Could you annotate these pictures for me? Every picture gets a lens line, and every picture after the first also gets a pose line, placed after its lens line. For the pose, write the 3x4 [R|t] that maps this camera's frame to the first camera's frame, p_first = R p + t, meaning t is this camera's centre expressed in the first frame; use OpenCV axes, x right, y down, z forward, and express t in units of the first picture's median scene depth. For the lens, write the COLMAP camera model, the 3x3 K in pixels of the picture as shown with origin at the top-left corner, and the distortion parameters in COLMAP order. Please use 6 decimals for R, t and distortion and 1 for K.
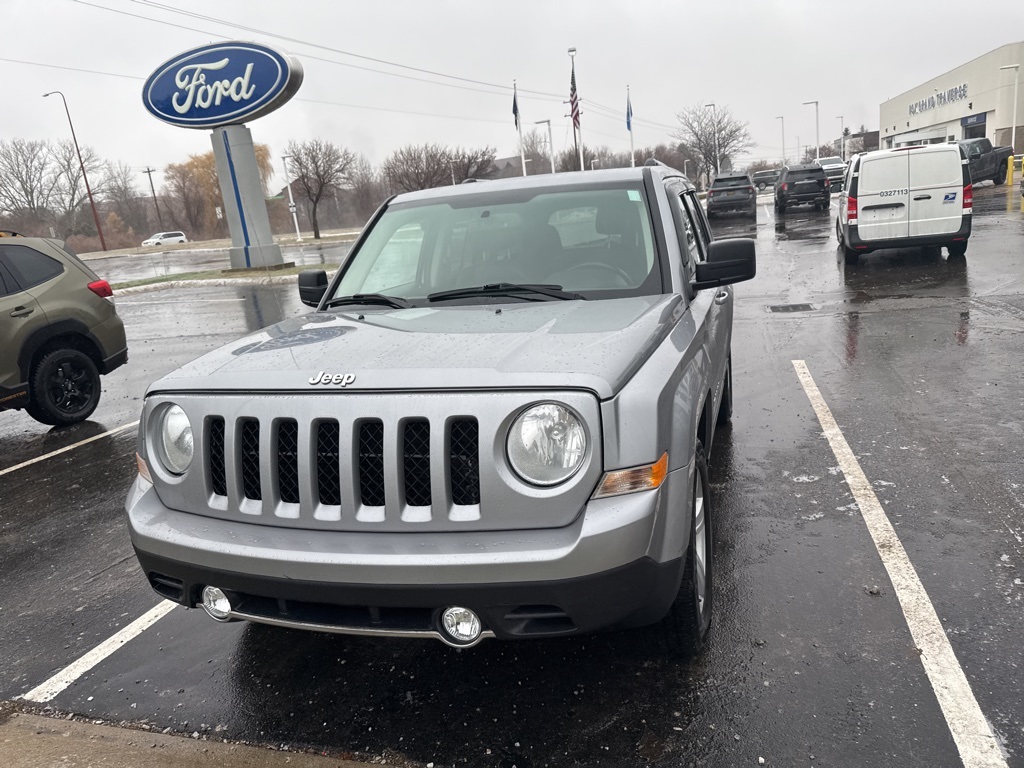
lens RADIAL K [[715.1, 0, 518.7], [0, 715.1, 390.3], [0, 0, 1]] dist [0.061607, -0.087482]
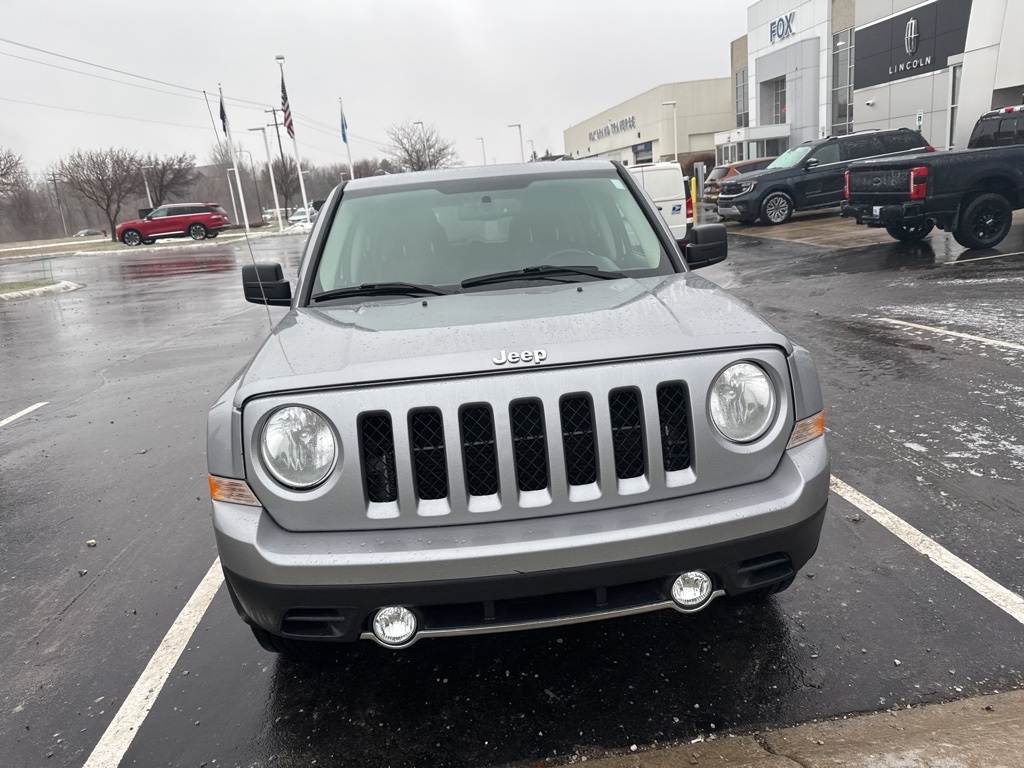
lens RADIAL K [[714.7, 0, 519.1], [0, 714.7, 380.1], [0, 0, 1]] dist [0.059738, -0.092900]
pose [[0.924806, -0.078521, 0.372247, -0.429339], [0.090246, 0.995819, -0.014149, 0.019381], [-0.369580, 0.046679, 0.928026, 0.097447]]
